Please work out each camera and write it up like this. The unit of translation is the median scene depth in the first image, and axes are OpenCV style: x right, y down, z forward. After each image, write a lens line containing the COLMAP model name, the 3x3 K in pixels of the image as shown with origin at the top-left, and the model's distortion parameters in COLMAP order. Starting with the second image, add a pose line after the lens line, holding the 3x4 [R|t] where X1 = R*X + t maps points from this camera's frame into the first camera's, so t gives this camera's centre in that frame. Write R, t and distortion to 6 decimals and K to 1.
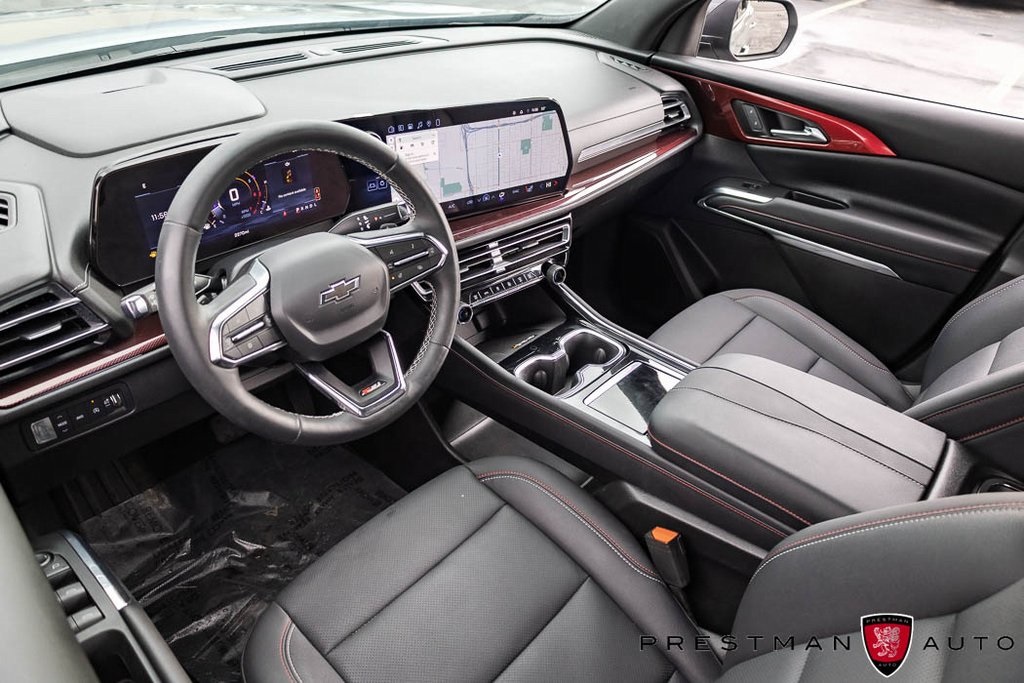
lens RADIAL K [[676.9, 0, 513.5], [0, 676.9, 331.1], [0, 0, 1]] dist [0.005320, 0.006464]
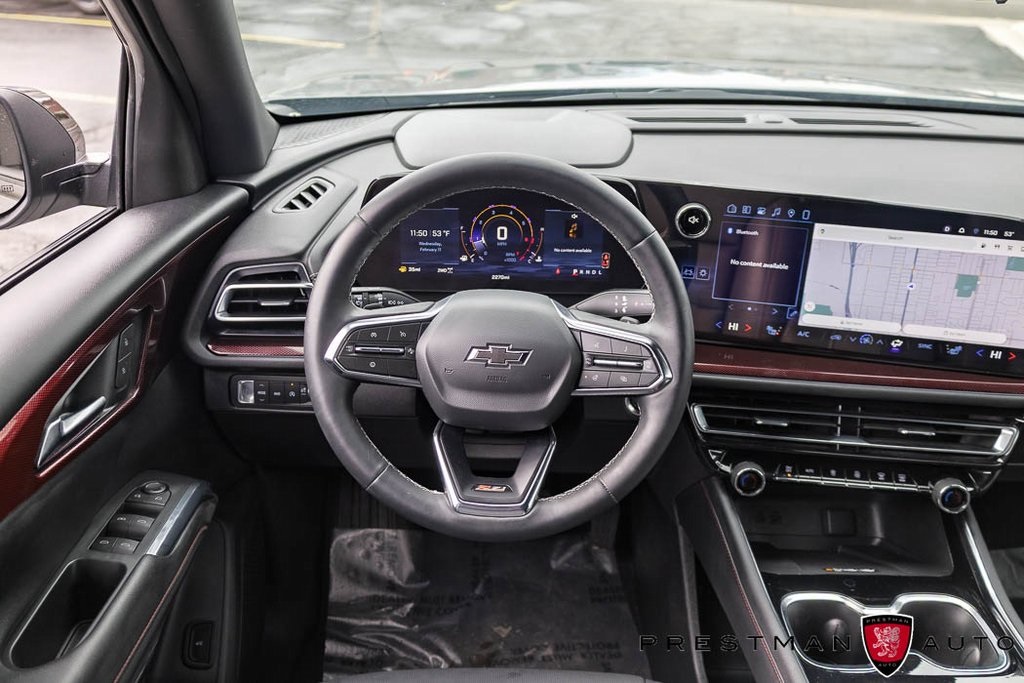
lens RADIAL K [[892.5, 0, 504.7], [0, 892.5, 343.0], [0, 0, 1]] dist [-0.015144, 0.038284]
pose [[0.672418, 0.284401, -0.683352, 0.311056], [-0.398231, 0.917229, -0.010121, -0.042140], [0.623912, 0.278938, 0.730019, 0.135074]]
